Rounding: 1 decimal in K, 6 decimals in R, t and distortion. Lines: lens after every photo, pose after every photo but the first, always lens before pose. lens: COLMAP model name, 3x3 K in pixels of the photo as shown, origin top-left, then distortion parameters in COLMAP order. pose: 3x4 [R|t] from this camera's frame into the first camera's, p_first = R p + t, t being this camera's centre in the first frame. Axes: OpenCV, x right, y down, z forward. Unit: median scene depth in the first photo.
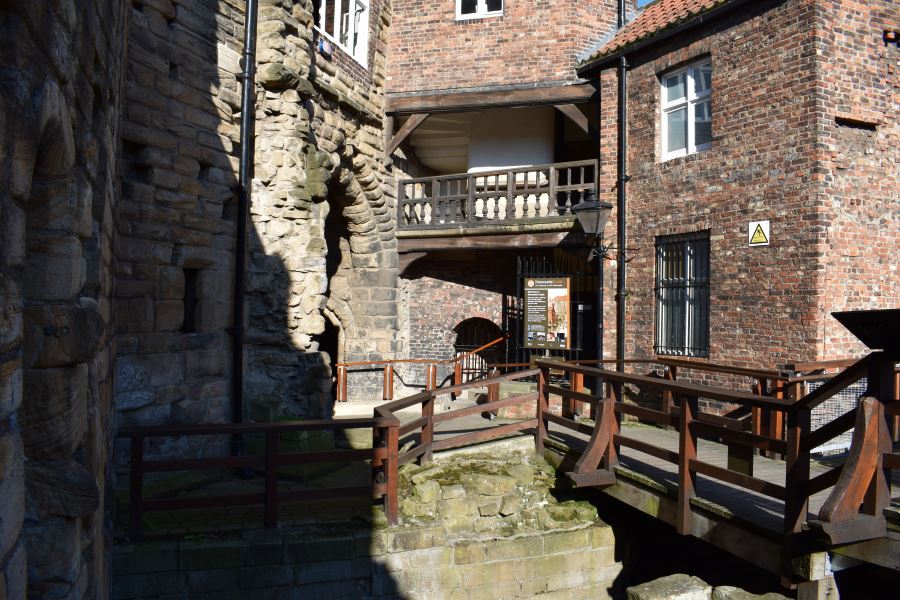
lens RADIAL K [[712.5, 0, 450.0], [0, 712.5, 300.0], [0, 0, 1]] dist [-0.092732, 0.008144]
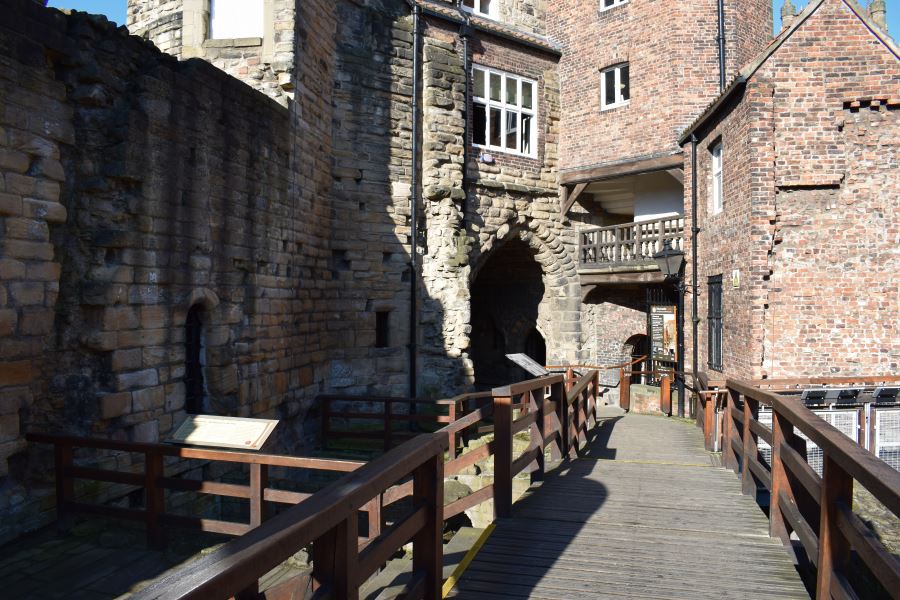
lens RADIAL K [[712.5, 0, 450.0], [0, 712.5, 300.0], [0, 0, 1]] dist [-0.092732, 0.008144]
pose [[0.825207, -0.014103, -0.564654, 0.715401], [0.017002, 0.999855, -0.000126, -0.063471], [0.564575, -0.009497, 0.825327, -0.360467]]
